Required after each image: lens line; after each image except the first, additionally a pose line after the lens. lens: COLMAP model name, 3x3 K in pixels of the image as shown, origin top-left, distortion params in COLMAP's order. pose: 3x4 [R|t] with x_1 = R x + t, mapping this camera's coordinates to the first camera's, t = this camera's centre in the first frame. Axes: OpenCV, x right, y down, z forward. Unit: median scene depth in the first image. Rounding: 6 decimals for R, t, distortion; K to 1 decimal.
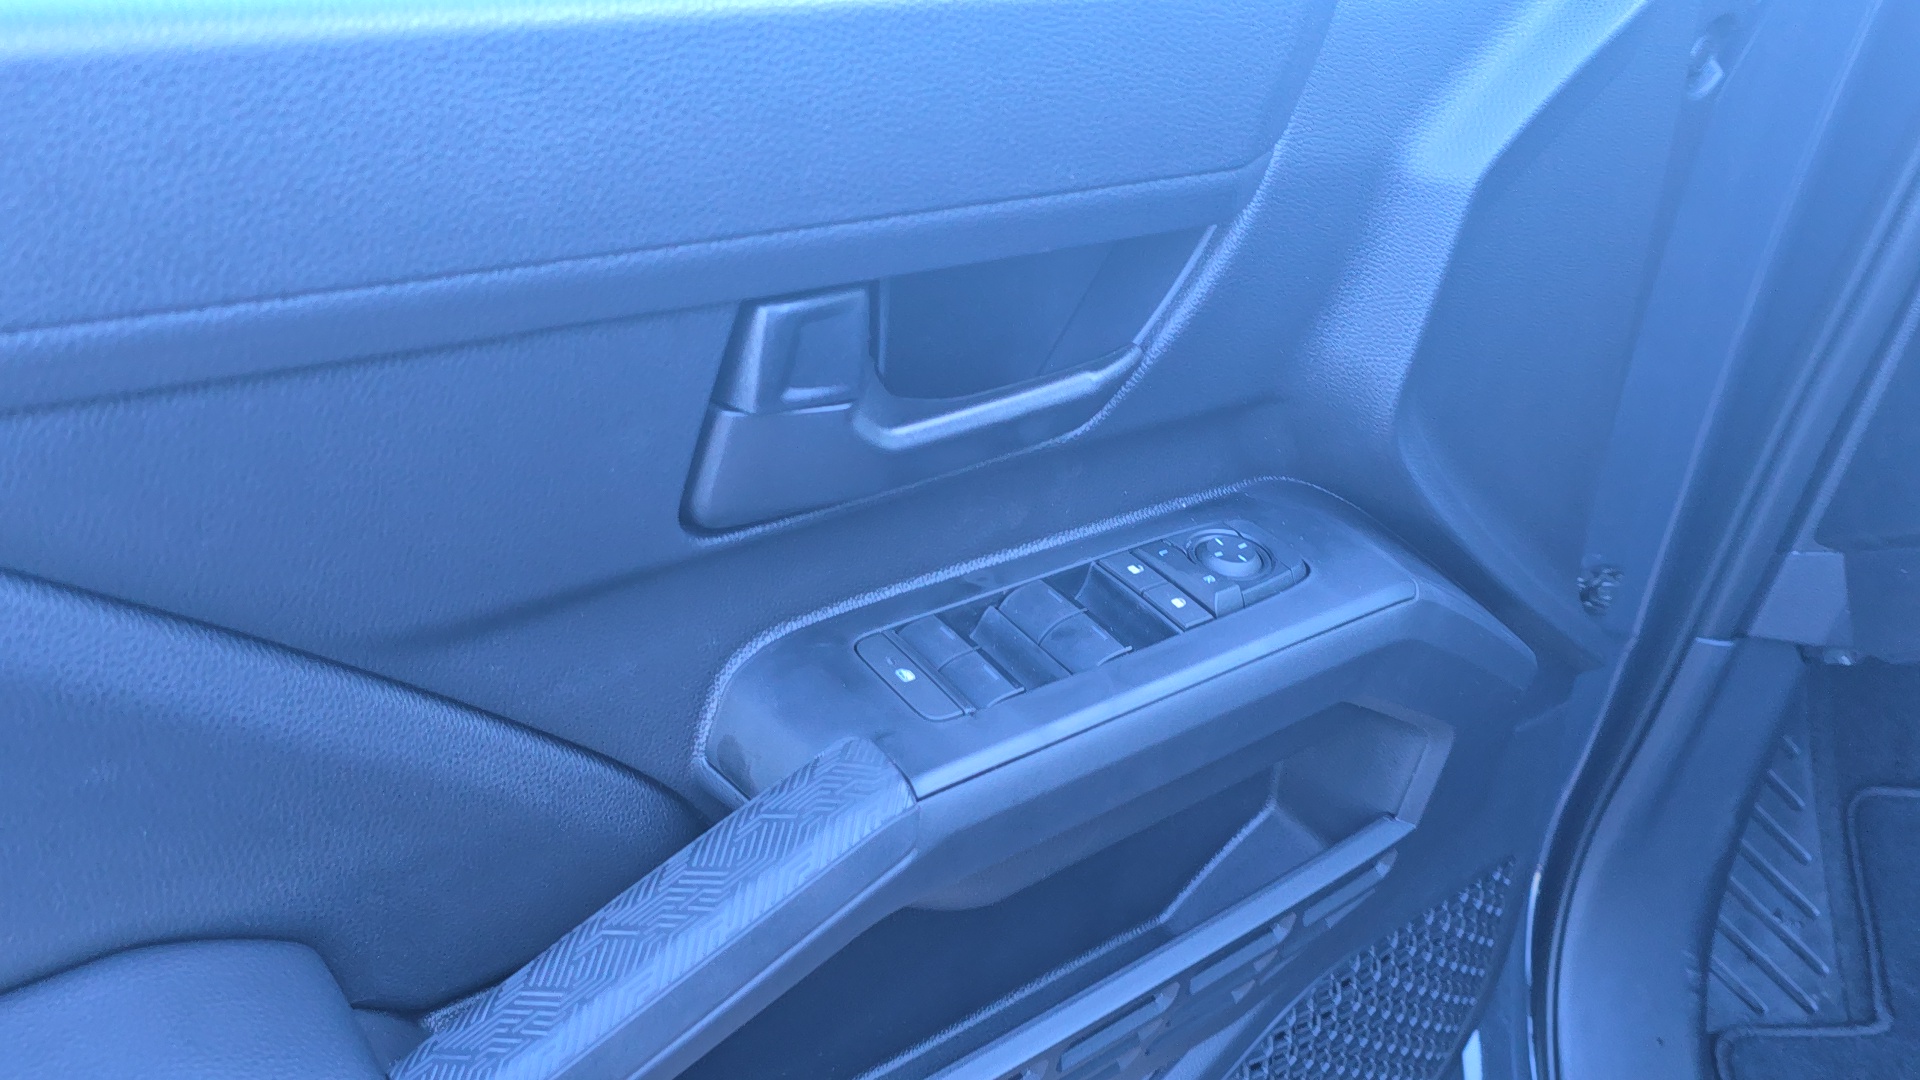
lens RADIAL K [[1583.7, 0, 975.5], [0, 1583.7, 520.7], [0, 0, 1]] dist [-0.015194, 0.009932]
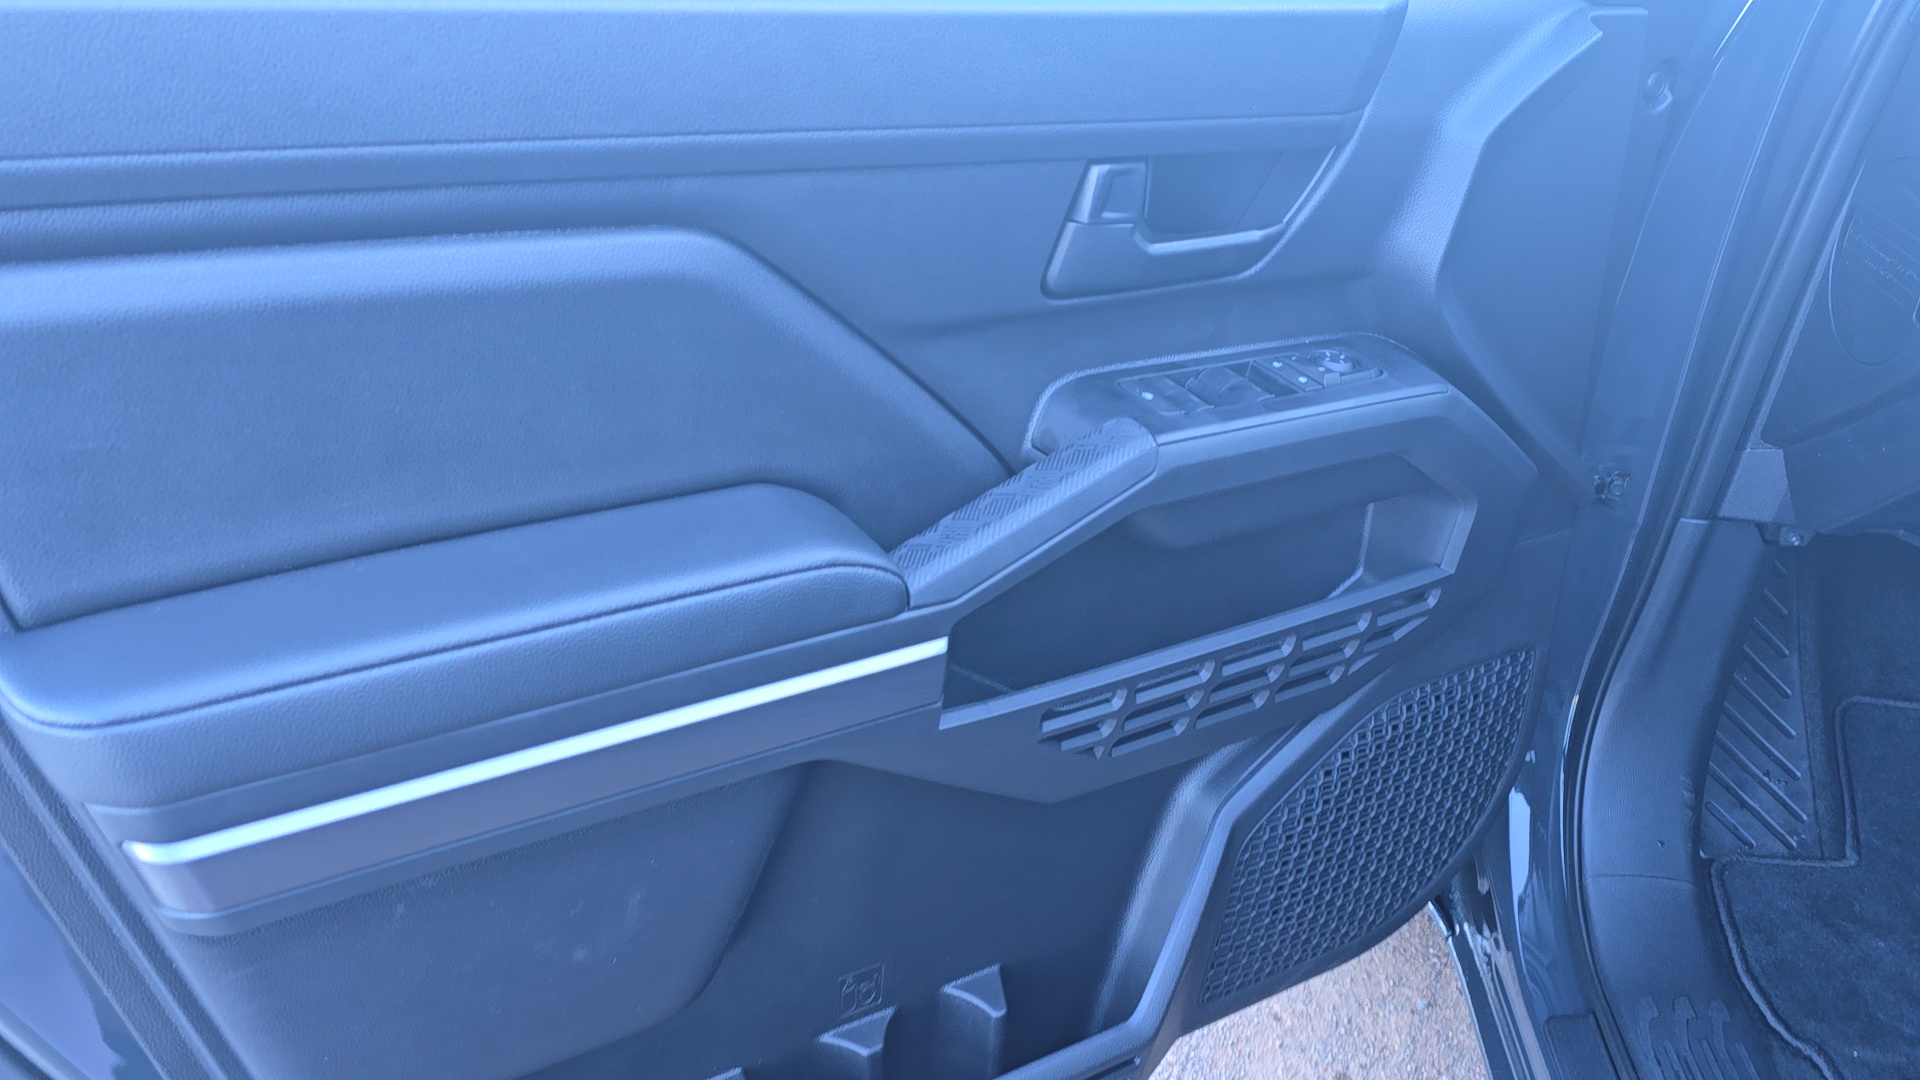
lens RADIAL K [[1585.2, 0, 965.7], [0, 1585.2, 549.4], [0, 0, 1]] dist [0.001456, -0.000834]
pose [[0.996039, 0.036148, -0.081238, -0.071402], [-0.040851, 0.997538, -0.056996, 0.280432], [0.078977, 0.060088, 0.995064, -0.581035]]
